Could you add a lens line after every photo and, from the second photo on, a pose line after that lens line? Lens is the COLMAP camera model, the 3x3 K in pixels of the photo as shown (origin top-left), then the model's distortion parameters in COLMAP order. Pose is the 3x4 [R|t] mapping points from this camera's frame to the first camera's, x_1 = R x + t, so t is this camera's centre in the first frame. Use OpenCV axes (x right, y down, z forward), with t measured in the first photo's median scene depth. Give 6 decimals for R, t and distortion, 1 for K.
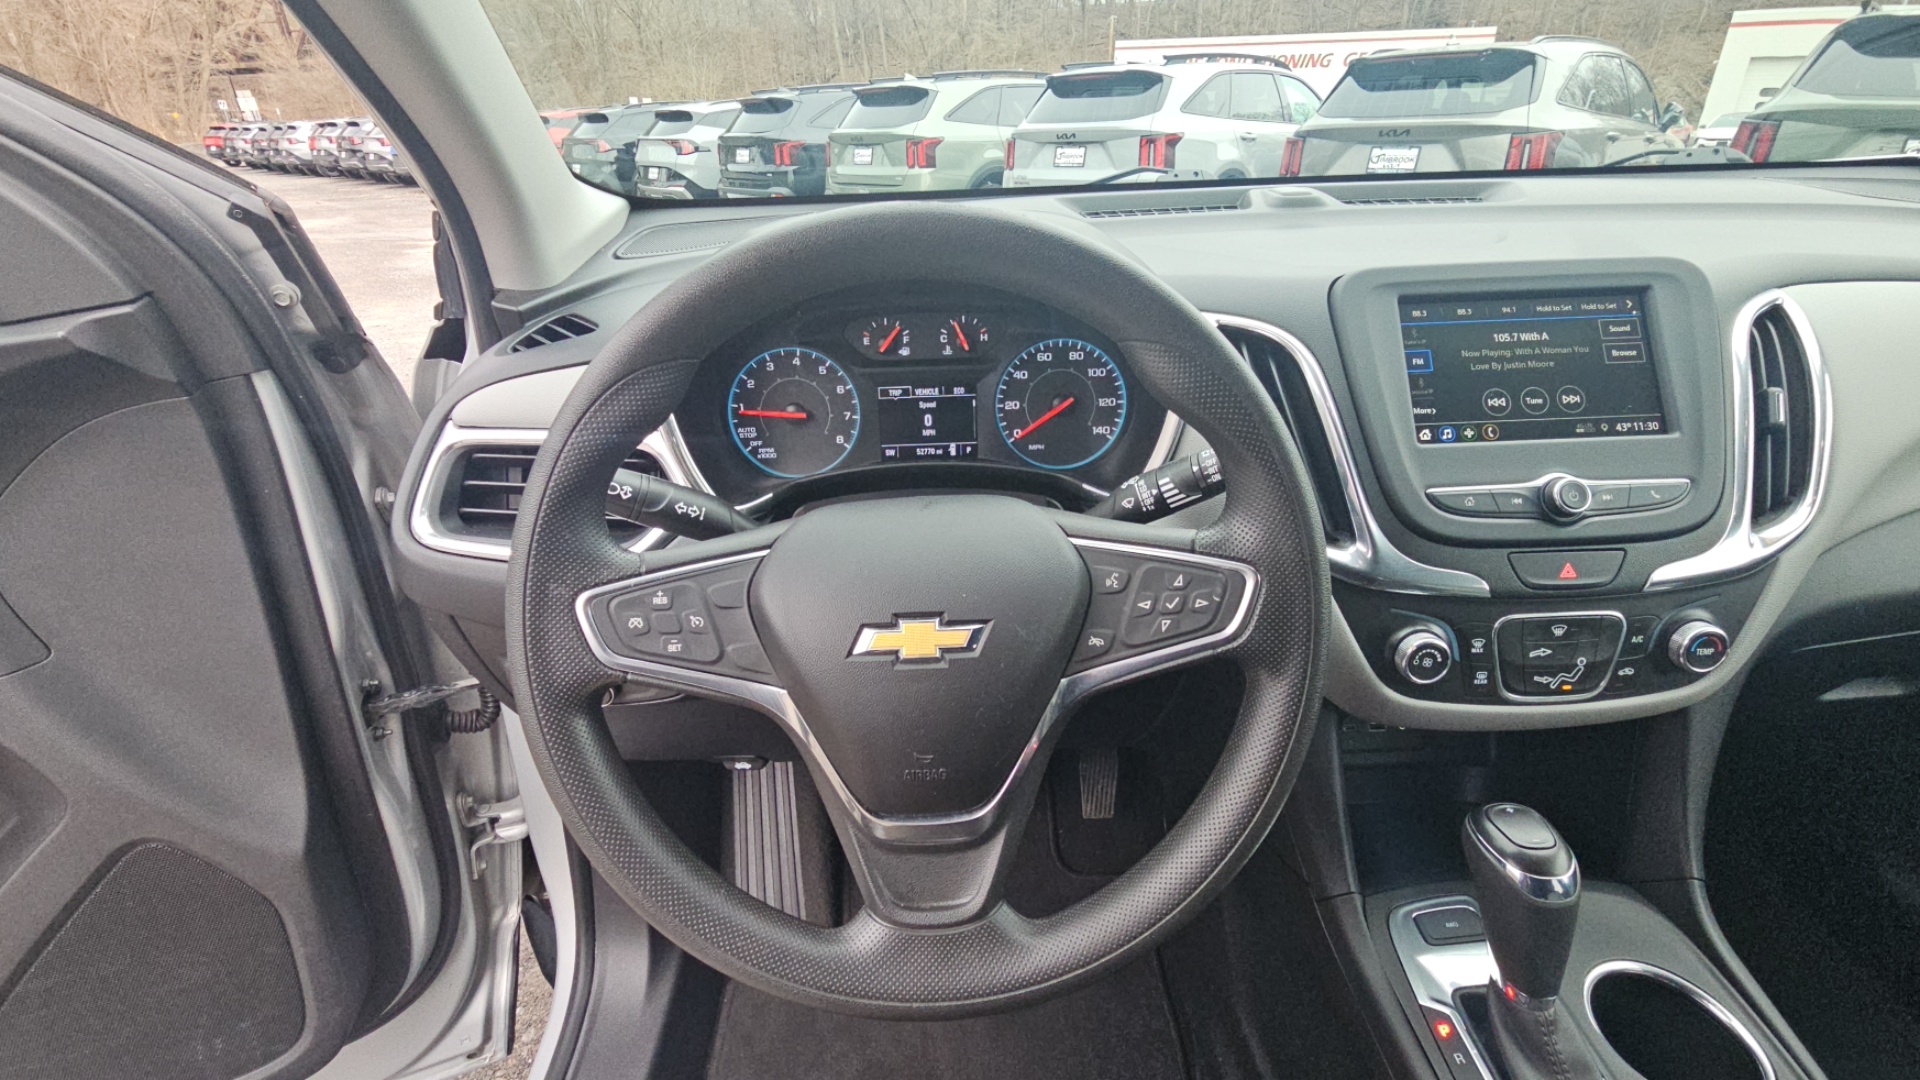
lens RADIAL K [[859.5, 0, 956.9], [0, 859.5, 533.8], [0, 0, 1]] dist [0.012845, -0.008076]
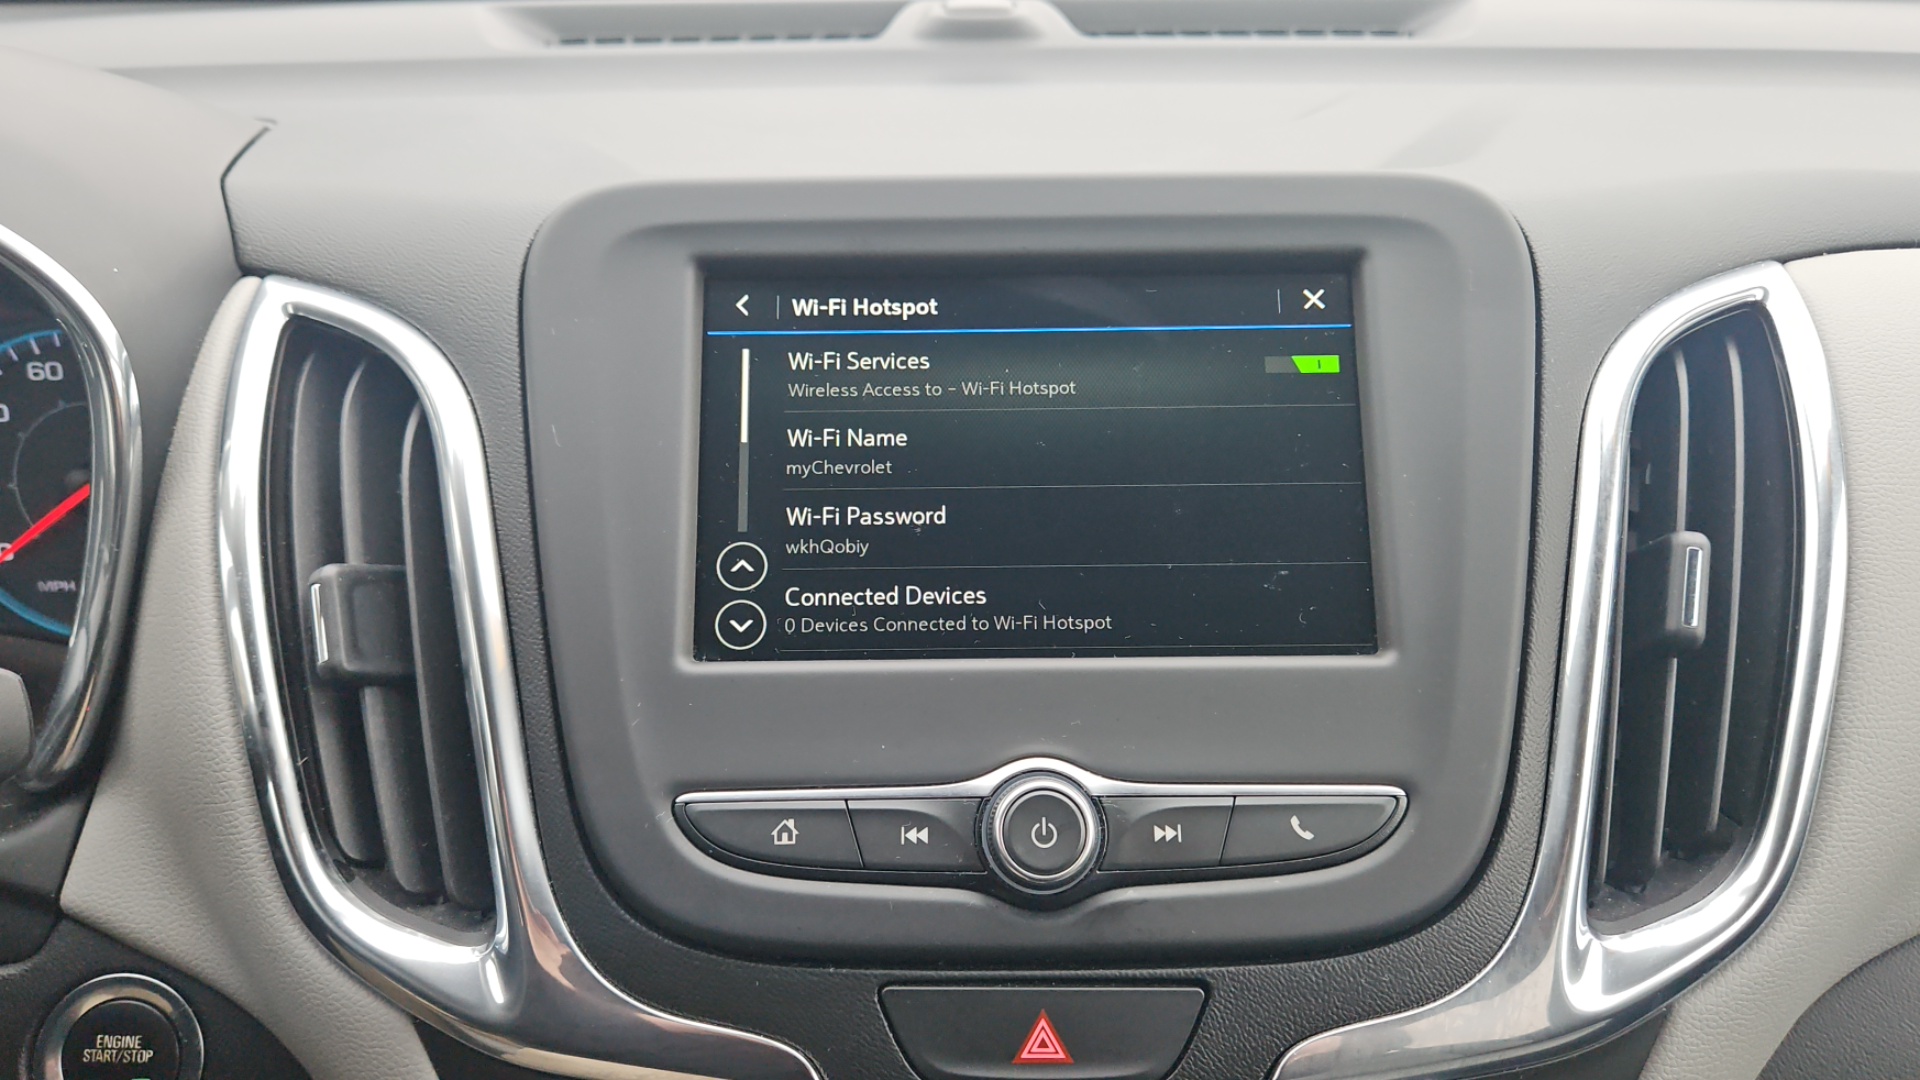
lens RADIAL K [[1455.1, 0, 956.7], [0, 1455.1, 533.7], [0, 0, 1]] dist [0.040247, -0.051790]
pose [[0.999501, 0.029224, -0.011963, 0.542947], [-0.029667, 0.998811, -0.038691, -0.114474], [0.010819, 0.039026, 0.999180, 0.313190]]
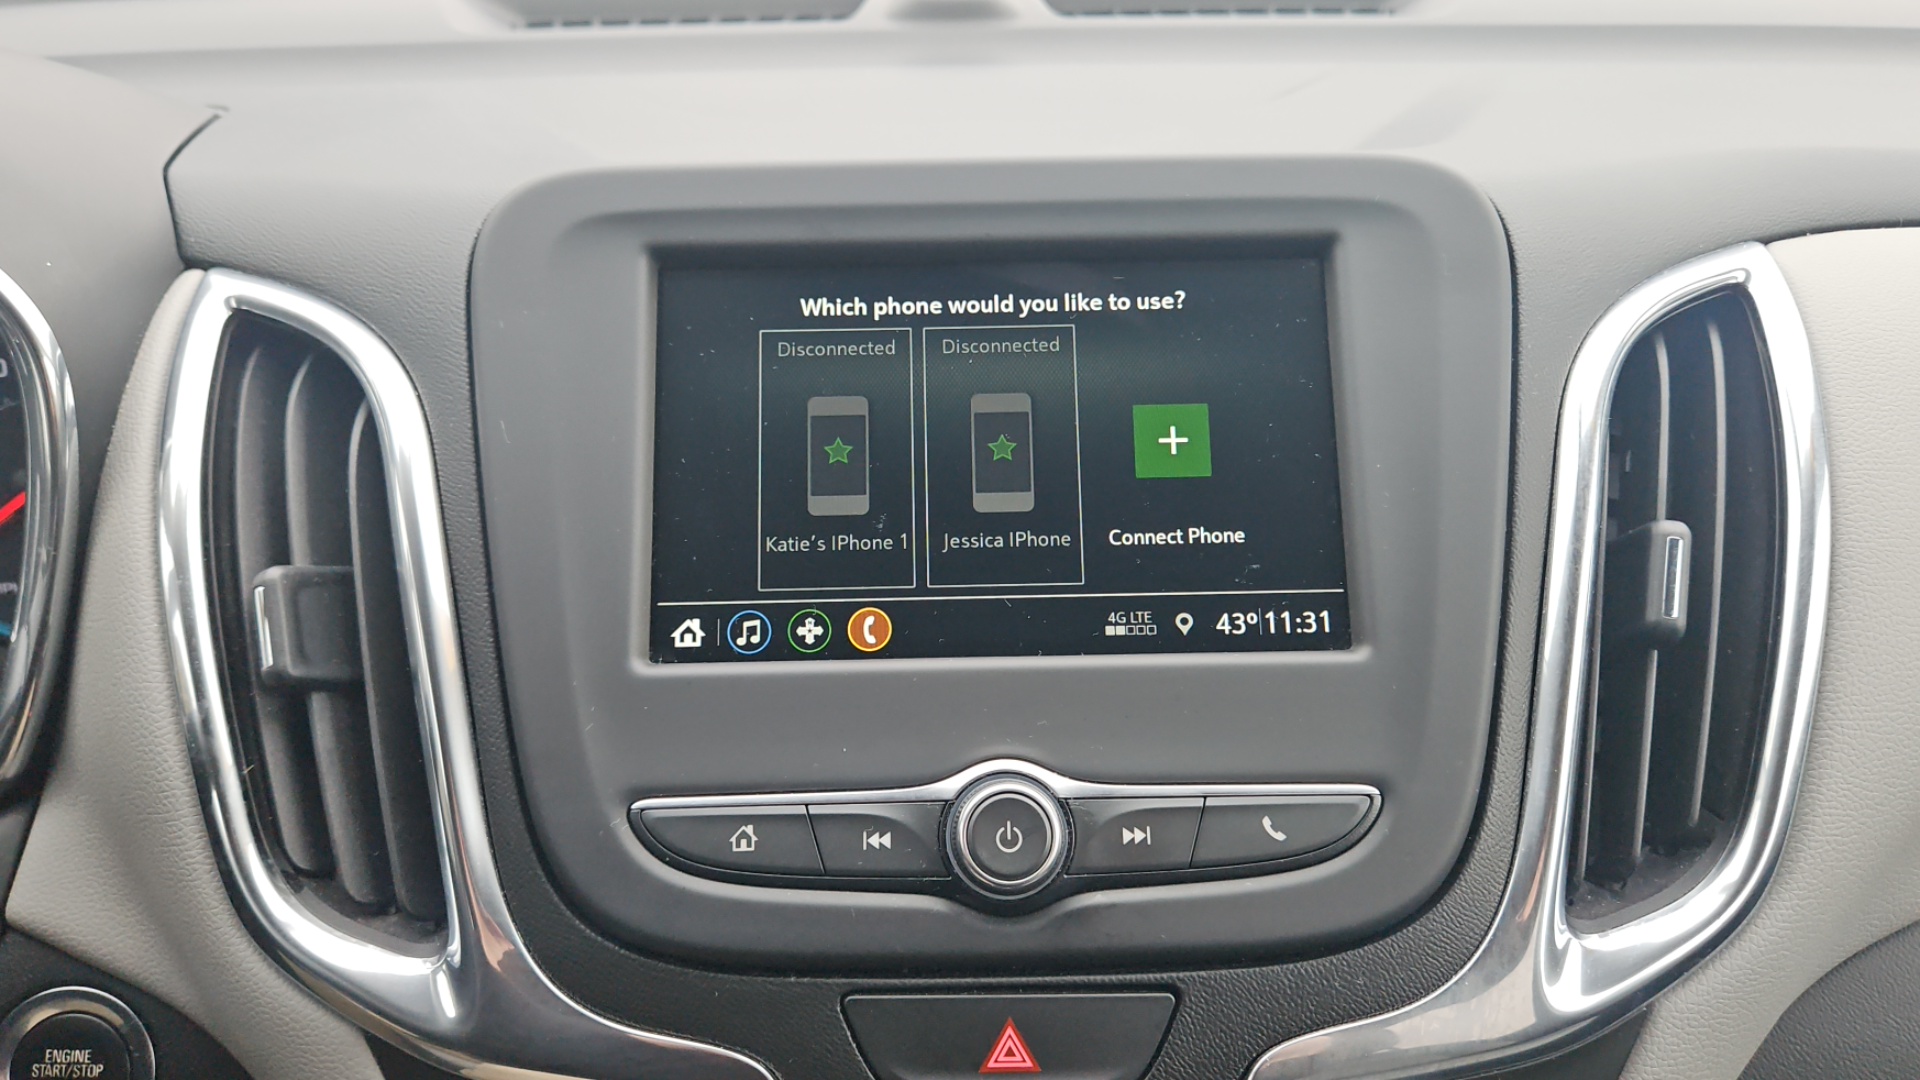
lens RADIAL K [[1455.1, 0, 959.4], [0, 1455.1, 536.6], [0, 0, 1]] dist [0.040247, -0.051790]
pose [[0.999776, 0.020646, -0.004738, 0.553172], [-0.020761, 0.999455, -0.025667, -0.119491], [0.004206, 0.025759, 0.999659, 0.327158]]
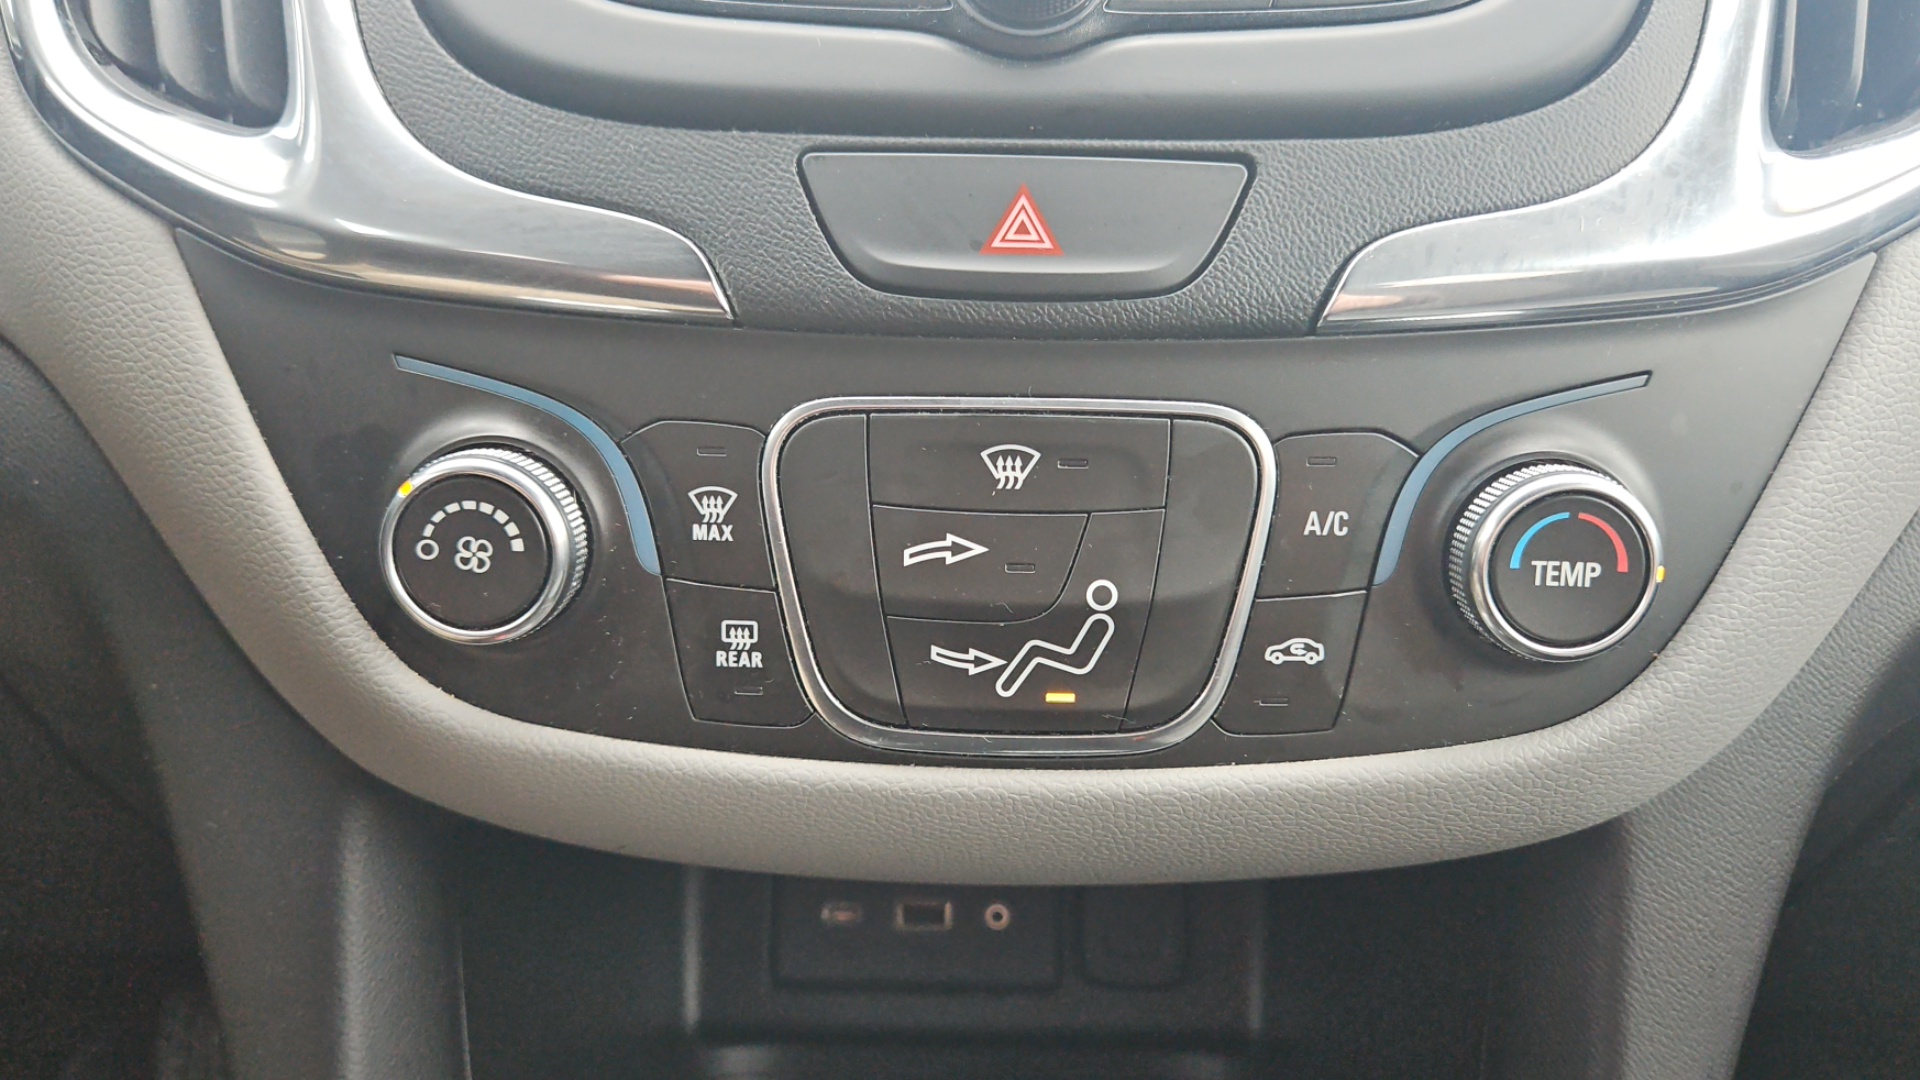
lens RADIAL K [[1455.1, 0, 996.4], [0, 1455.1, 565.9], [0, 0, 1]] dist [0.040247, -0.051790]
pose [[0.998362, 0.053769, -0.019539, 0.575745], [-0.055114, 0.995548, -0.076468, 0.143443], [0.015340, 0.077420, 0.996881, 0.462269]]
